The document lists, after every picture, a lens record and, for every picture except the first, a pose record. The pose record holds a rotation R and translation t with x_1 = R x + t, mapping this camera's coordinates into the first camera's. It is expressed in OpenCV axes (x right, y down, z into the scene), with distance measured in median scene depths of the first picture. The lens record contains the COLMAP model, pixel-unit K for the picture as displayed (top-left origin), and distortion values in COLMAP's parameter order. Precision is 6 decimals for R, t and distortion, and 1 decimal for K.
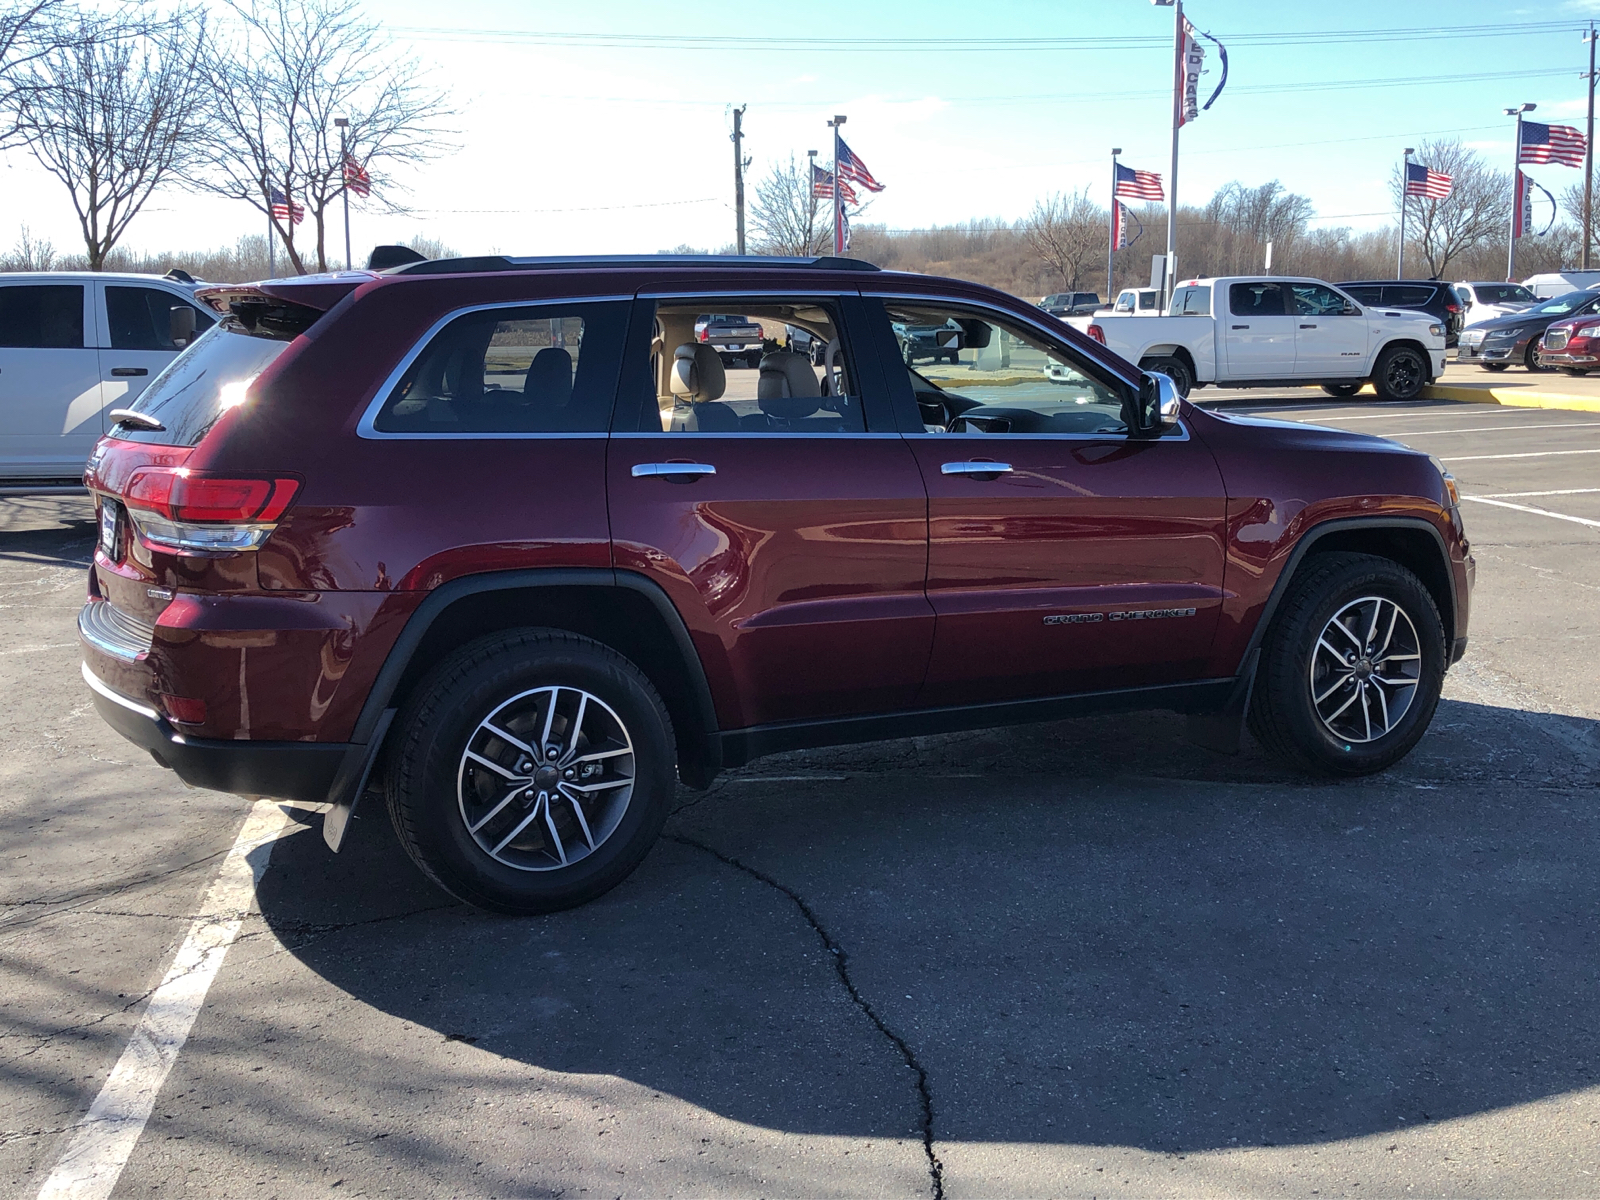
lens RADIAL K [[1813.2, 0, 800.5], [0, 1813.2, 546.0], [0, 0, 1]] dist [0.109253, -0.238722]
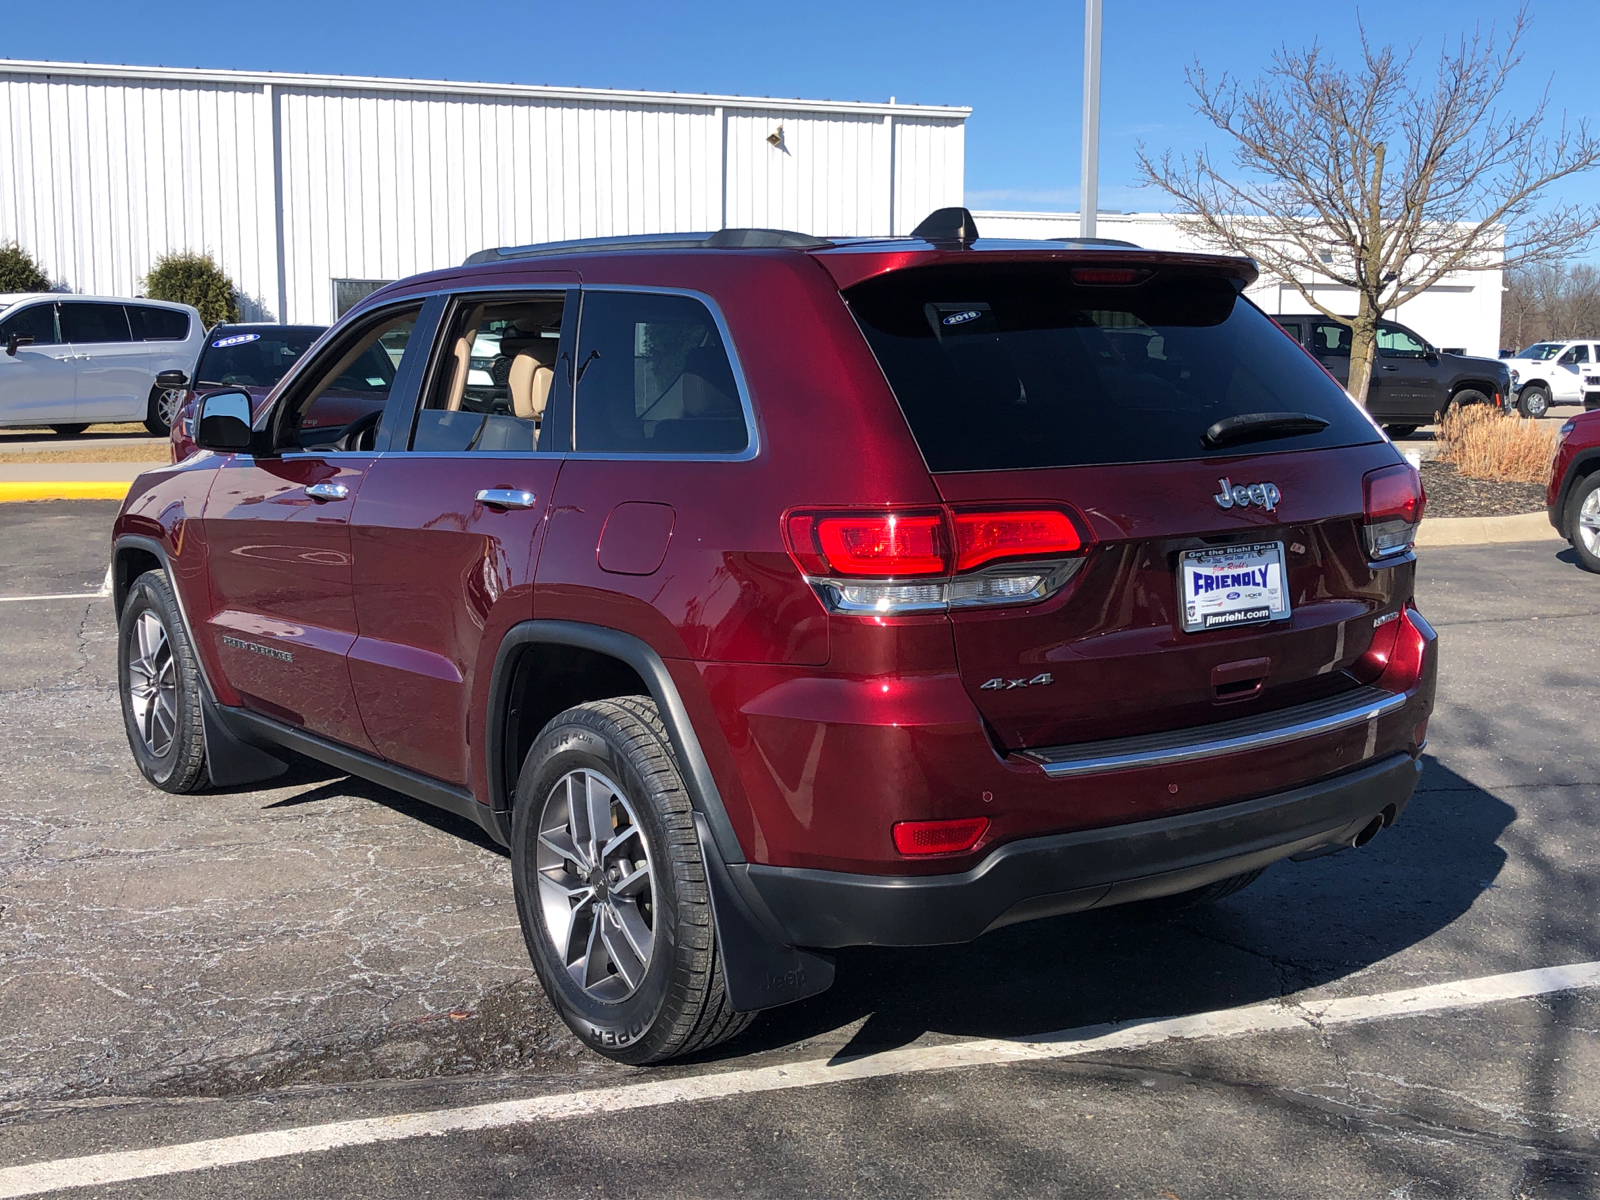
lens RADIAL K [[1812.3, 0, 794.1], [0, 1812.3, 556.5], [0, 0, 1]] dist [0.151416, -0.501515]
pose [[-0.151543, -0.098049, 0.983576, -0.390286], [0.129043, 0.984589, 0.118032, -0.047275], [-0.979991, 0.144811, -0.136555, 0.472995]]
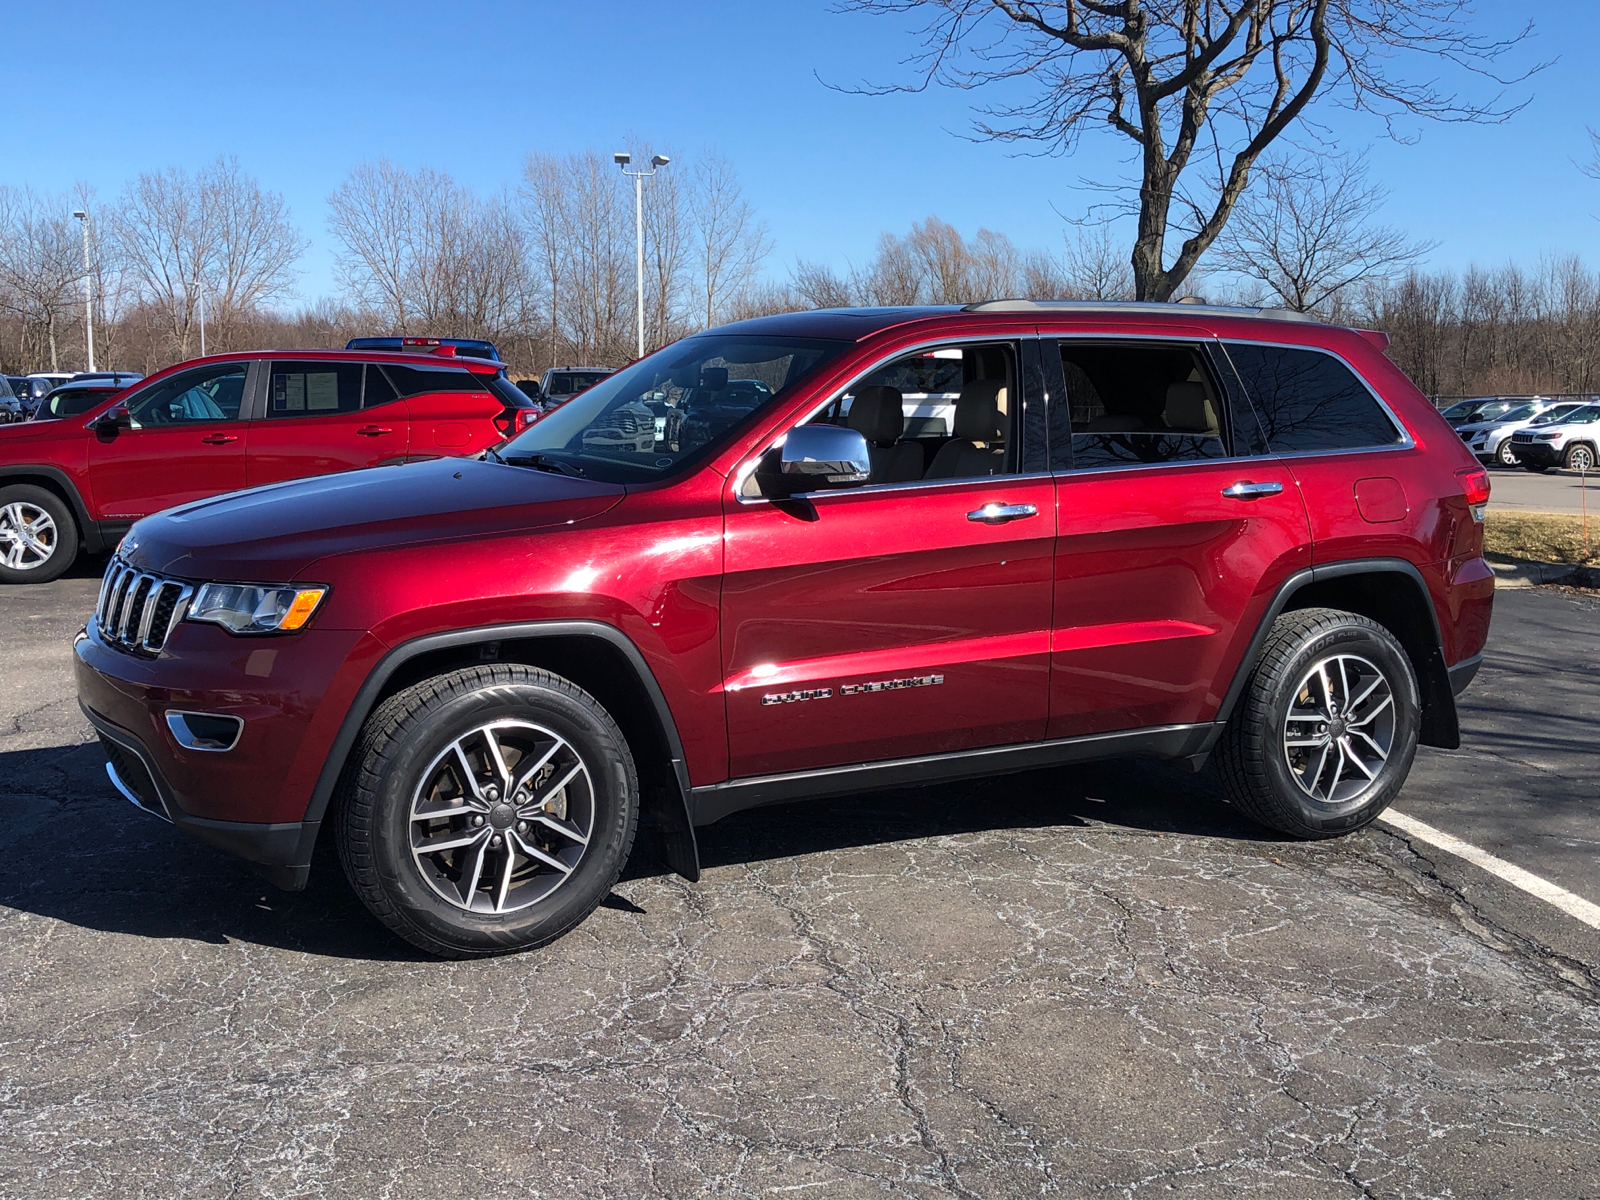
lens RADIAL K [[1812.3, 0, 794.1], [0, 1812.3, 556.5], [0, 0, 1]] dist [0.151416, -0.501515]
pose [[-0.999930, 0.004032, -0.011152, 0.025083], [0.001479, 0.975471, 0.220124, -0.106054], [0.011766, 0.220092, -0.975408, 0.894023]]
